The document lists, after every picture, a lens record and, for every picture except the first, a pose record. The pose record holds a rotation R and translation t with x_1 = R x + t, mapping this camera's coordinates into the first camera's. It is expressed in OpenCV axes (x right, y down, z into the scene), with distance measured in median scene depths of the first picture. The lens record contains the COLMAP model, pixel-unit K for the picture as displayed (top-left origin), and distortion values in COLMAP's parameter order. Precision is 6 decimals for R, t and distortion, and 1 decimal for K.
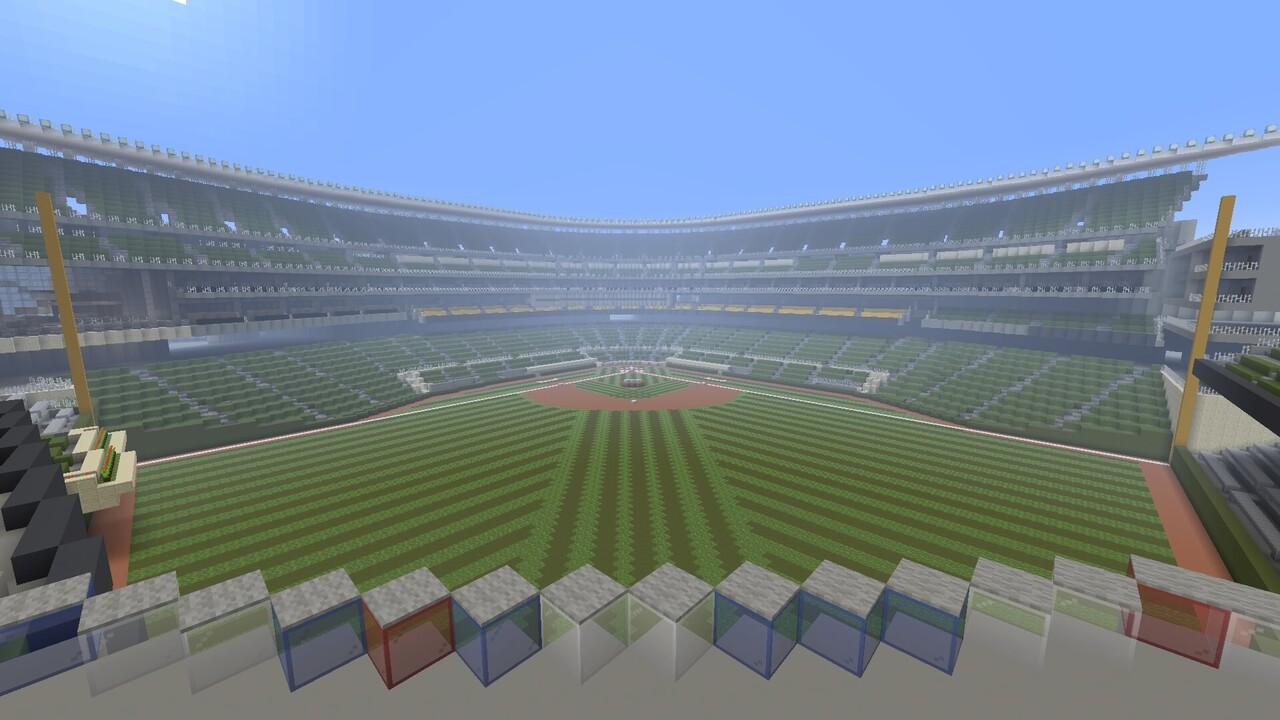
lens RADIAL K [[451.8, 0, 640.0], [0, 451.8, 362.3], [0, 0, 1]] dist [0.000671, 0.000110]
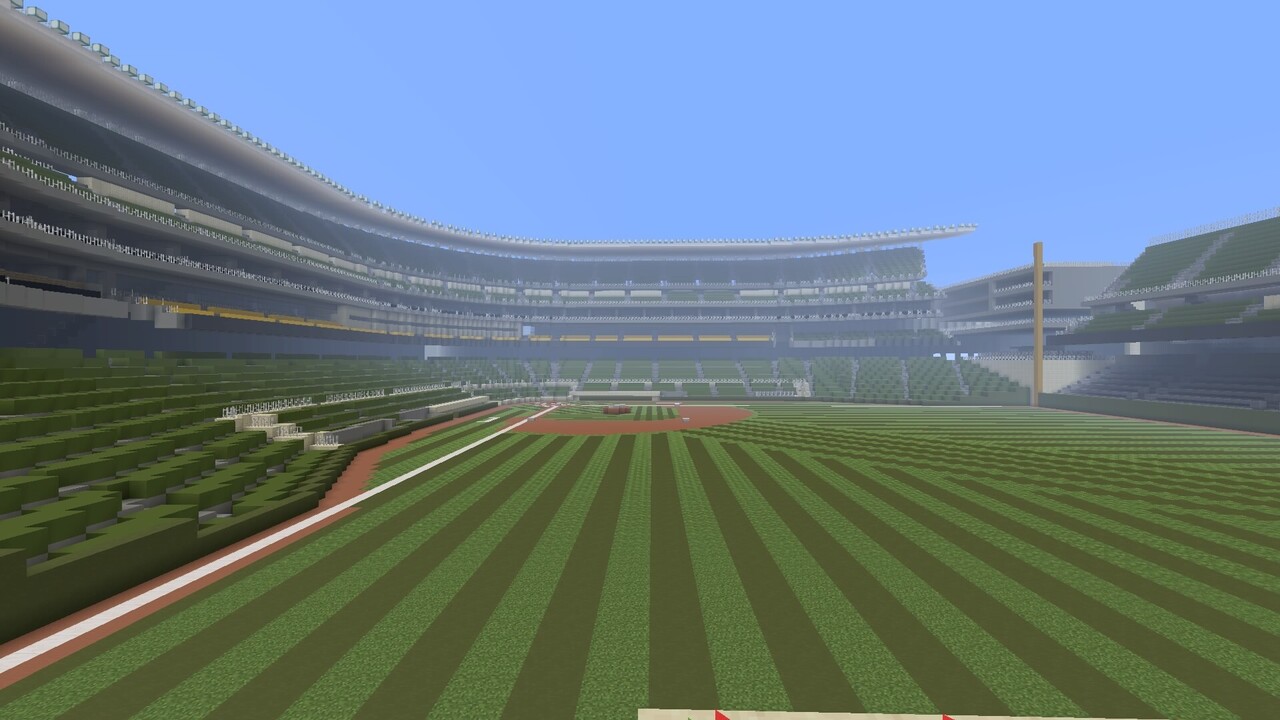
lens RADIAL K [[451.8, 0, 639.5], [0, 451.8, 357.6], [0, 0, 1]] dist [0.000671, 0.000110]
pose [[0.747369, 0.002801, 0.664404, -0.450115], [0.107572, 0.986287, -0.125162, 0.053517], [-0.655644, 0.165013, 0.736819, 0.358709]]
